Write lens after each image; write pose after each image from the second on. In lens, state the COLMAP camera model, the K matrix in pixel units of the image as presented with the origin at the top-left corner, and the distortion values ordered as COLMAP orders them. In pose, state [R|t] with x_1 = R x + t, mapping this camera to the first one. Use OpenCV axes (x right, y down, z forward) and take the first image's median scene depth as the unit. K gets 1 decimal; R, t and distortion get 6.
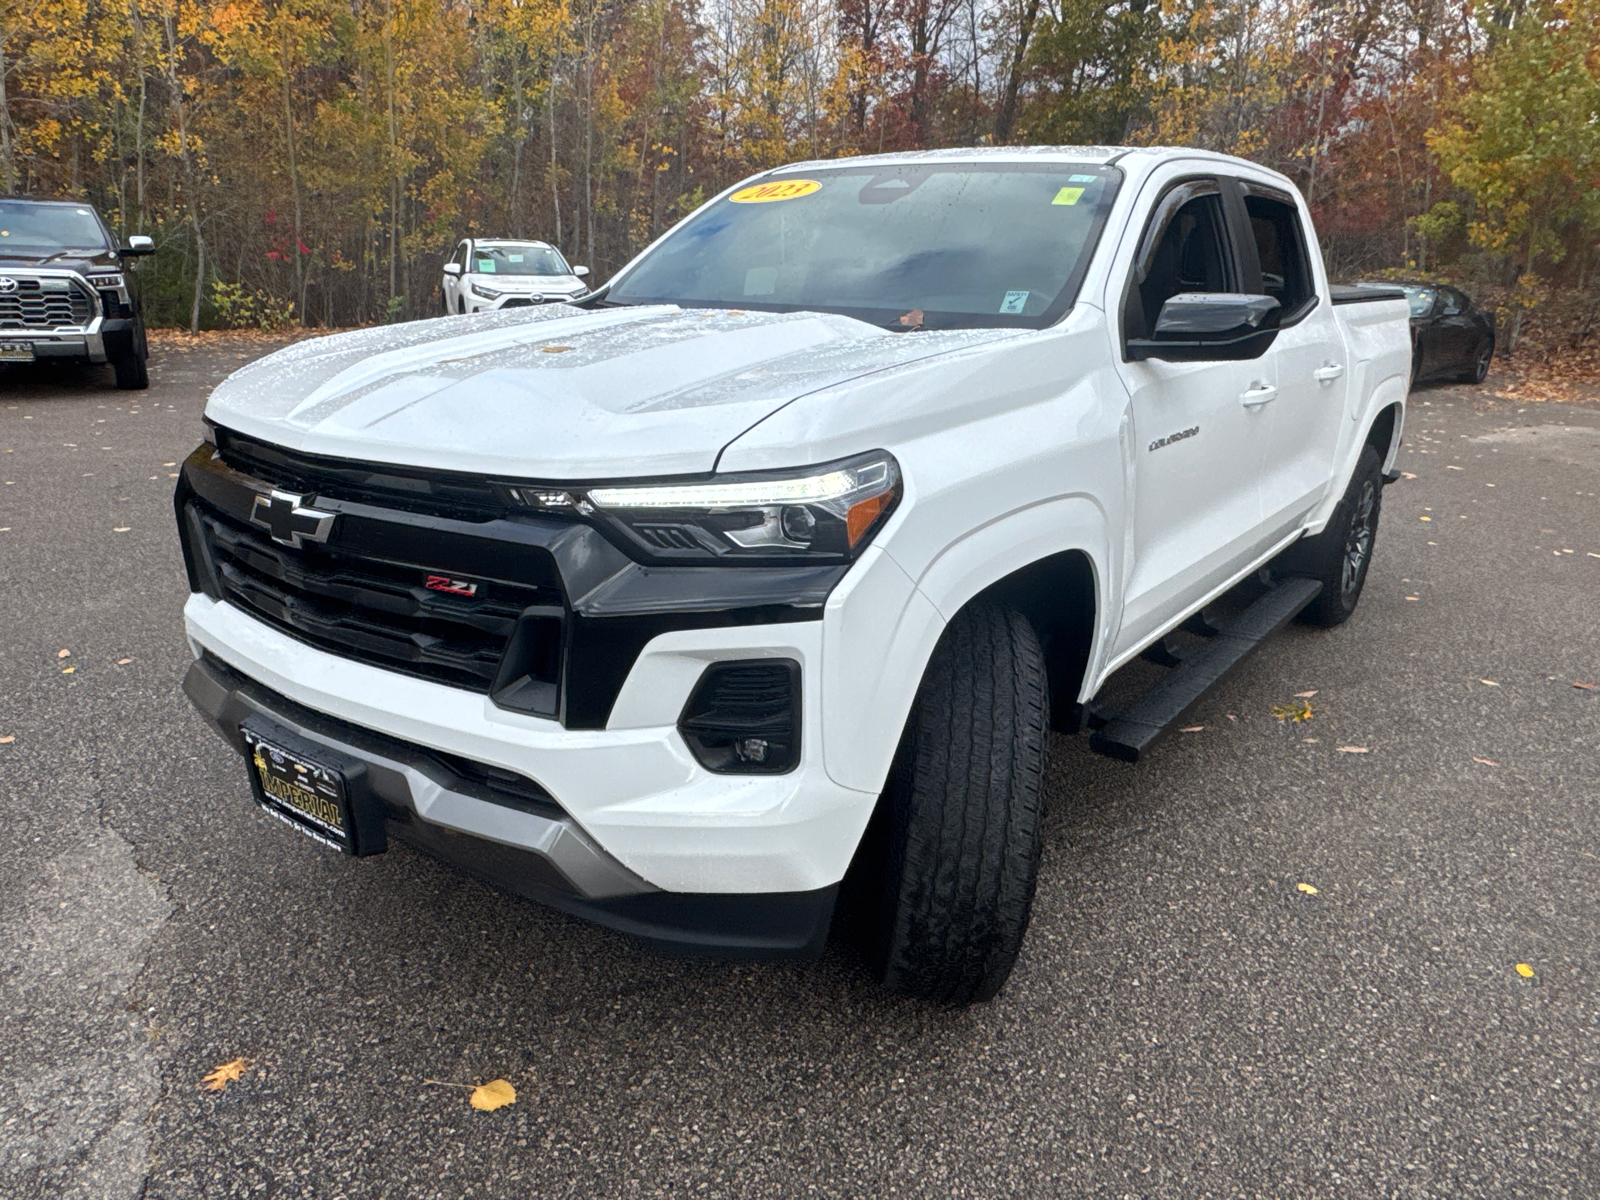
lens RADIAL K [[1129.7, 0, 797.8], [0, 1129.7, 601.6], [0, 0, 1]] dist [-0.011688, 0.008995]
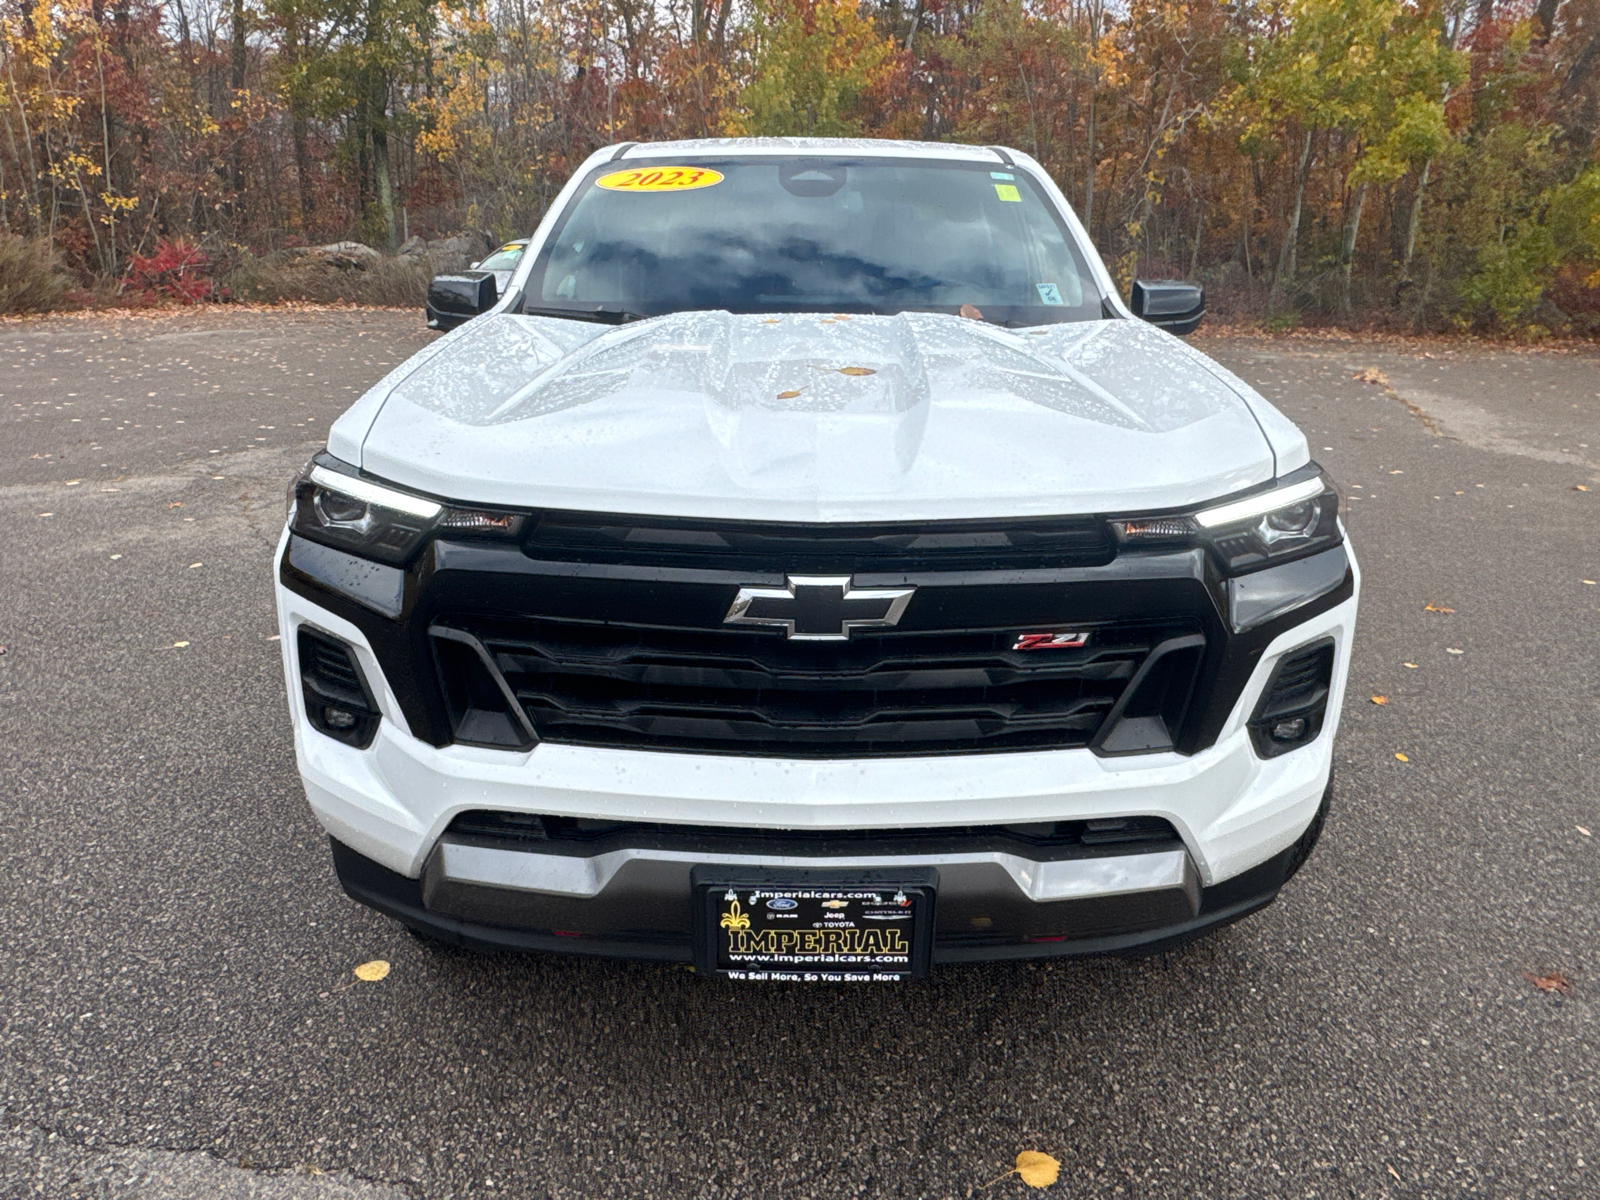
lens RADIAL K [[1129.7, 0, 786.3], [0, 1129.7, 627.3], [0, 0, 1]] dist [-0.011688, 0.008995]
pose [[0.818486, -0.209120, 0.535116, -0.927194], [0.187431, 0.977637, 0.095369, -0.145208], [-0.543093, 0.022239, 0.839378, 0.340516]]
